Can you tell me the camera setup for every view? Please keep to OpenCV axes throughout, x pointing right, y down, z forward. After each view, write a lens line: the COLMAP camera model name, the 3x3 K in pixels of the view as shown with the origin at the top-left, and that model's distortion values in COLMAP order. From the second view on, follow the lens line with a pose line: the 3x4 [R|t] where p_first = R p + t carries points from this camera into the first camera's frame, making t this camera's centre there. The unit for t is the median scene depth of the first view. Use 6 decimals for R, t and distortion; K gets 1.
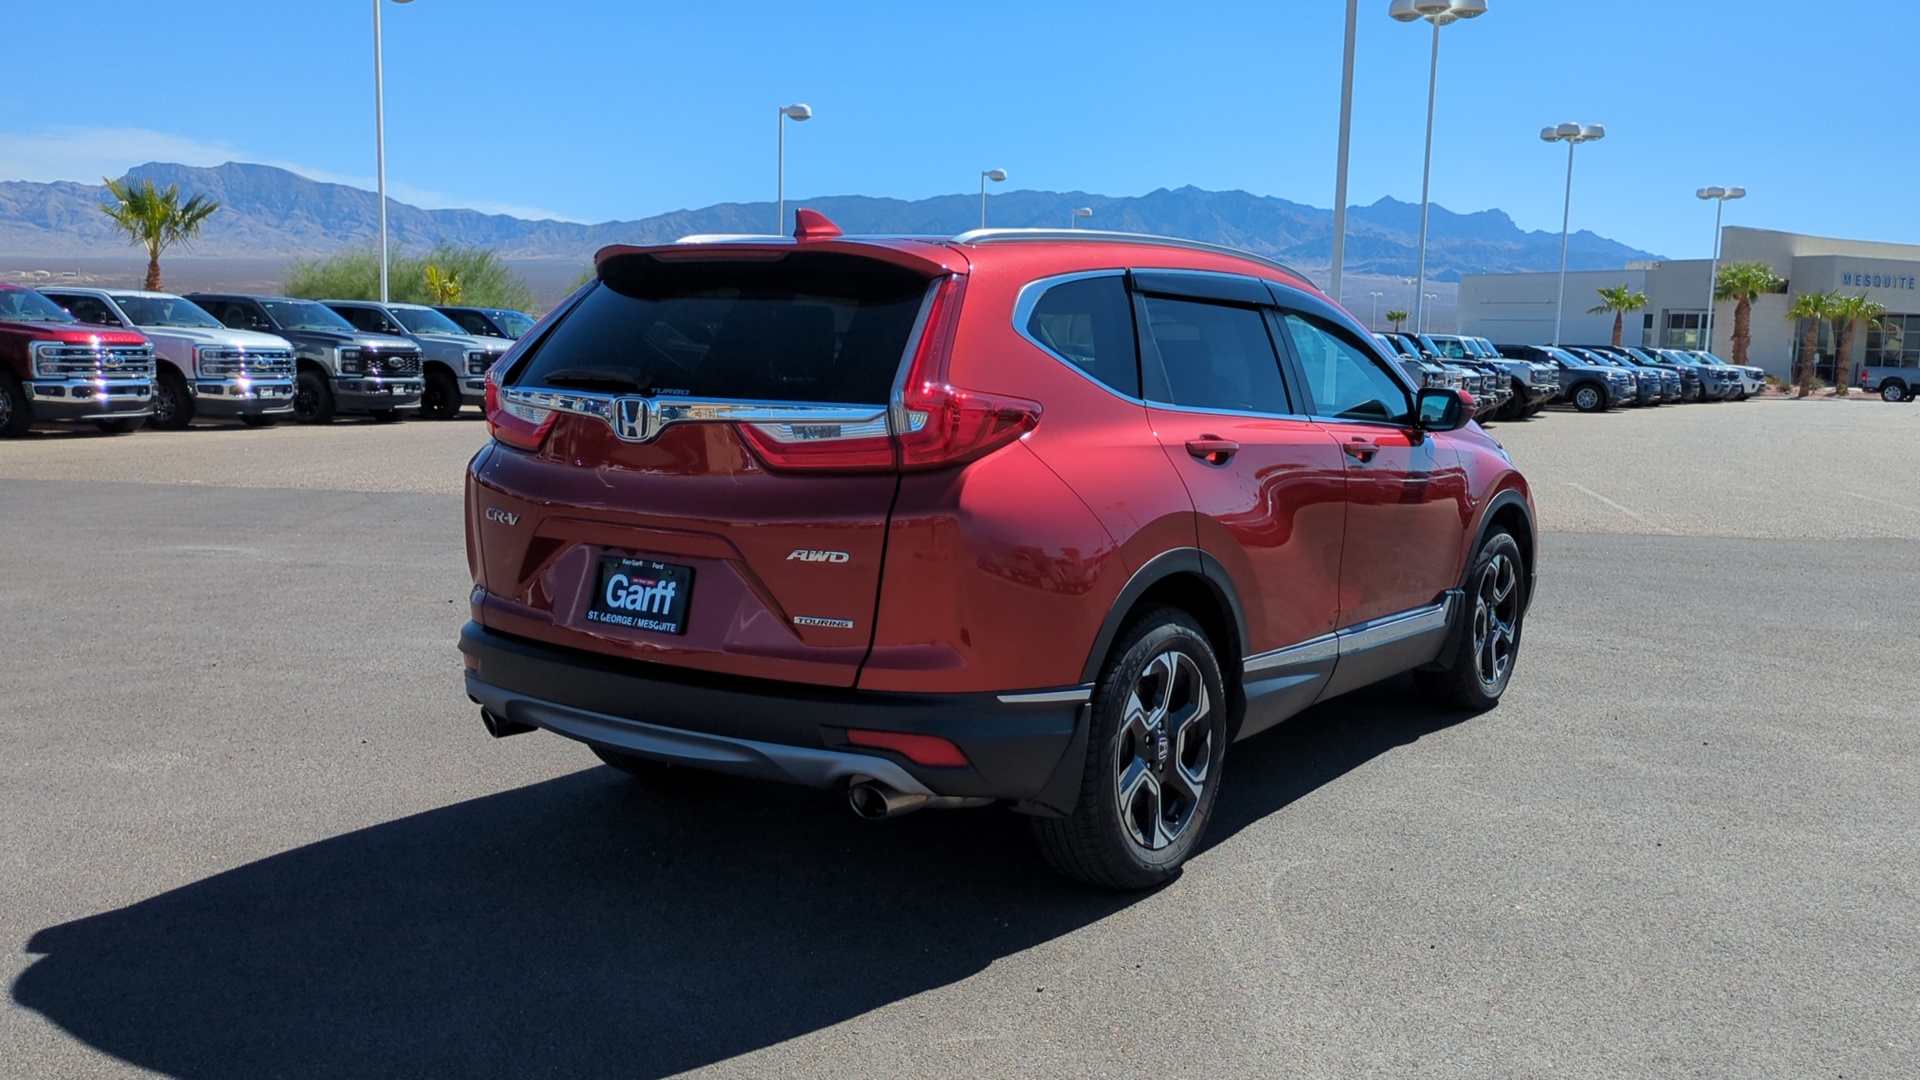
lens RADIAL K [[1653.0, 0, 963.2], [0, 1653.0, 545.9], [0, 0, 1]] dist [0.049841, -0.039347]
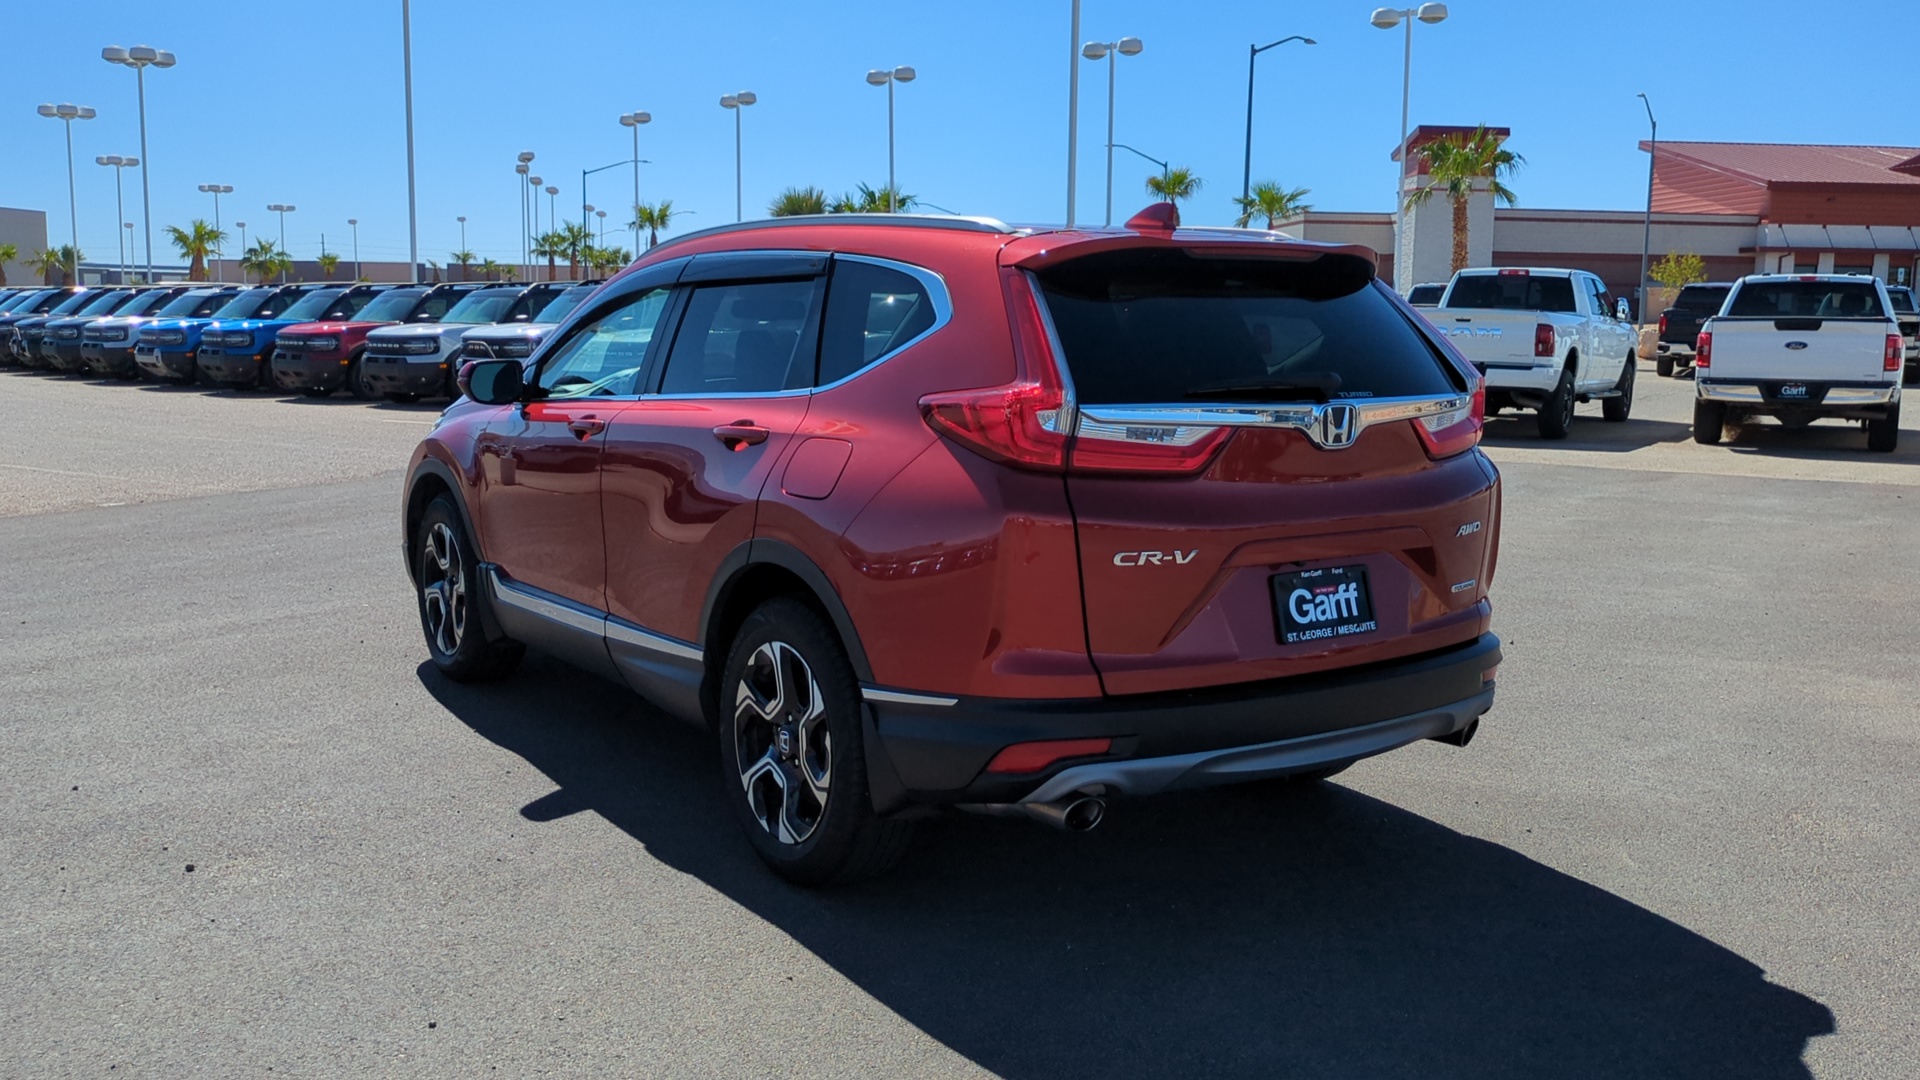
lens RADIAL K [[1658.1, 0, 1021.3], [0, 1658.1, 538.5], [0, 0, 1]] dist [0.052827, -0.056269]
pose [[0.328142, -0.143853, 0.933611, -0.222932], [0.108951, 0.987504, 0.113863, -0.026812], [-0.938324, 0.064354, 0.339715, 0.158839]]
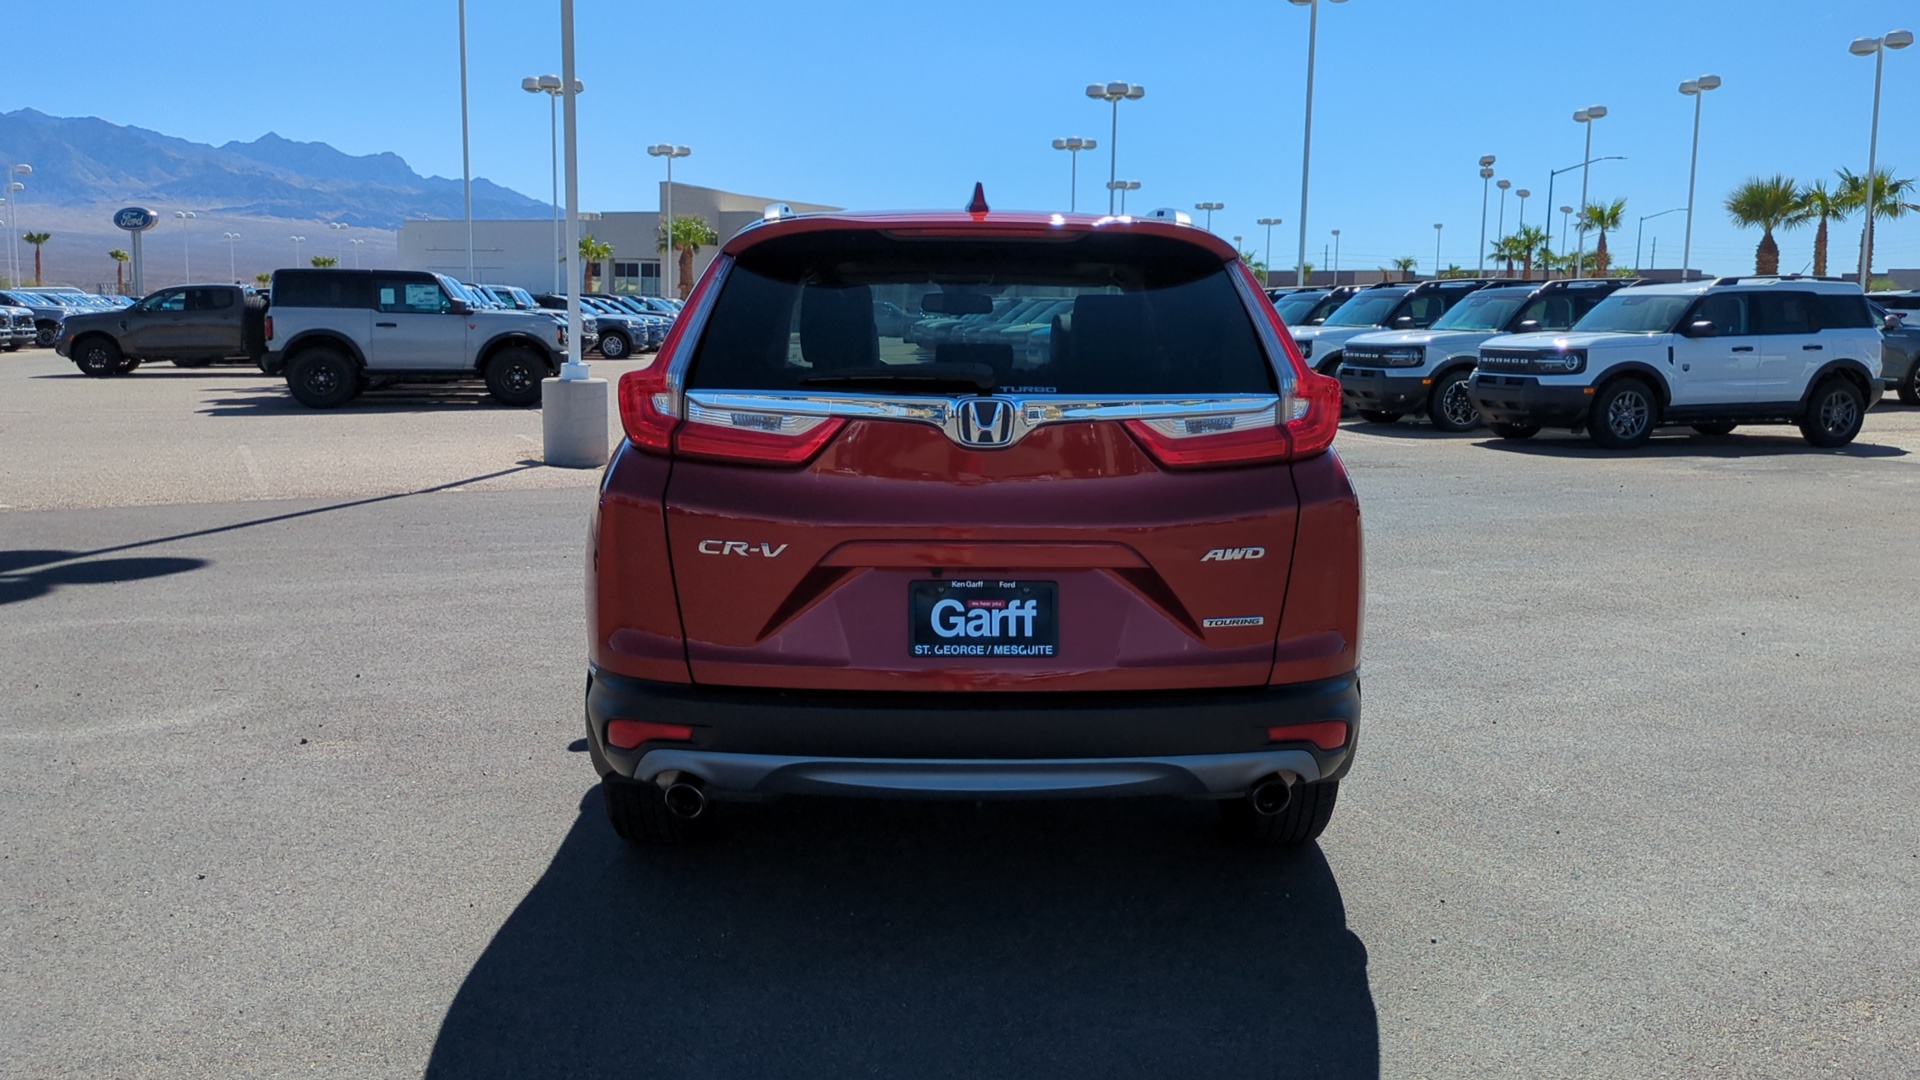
lens RADIAL K [[1675.7, 0, 940.7], [0, 1675.7, 534.5], [0, 0, 1]] dist [0.026703, -0.039199]
pose [[0.803078, -0.093073, 0.588560, -0.140886], [0.078782, 0.995640, 0.049952, -0.011888], [-0.590643, 0.006253, 0.806909, 0.055206]]
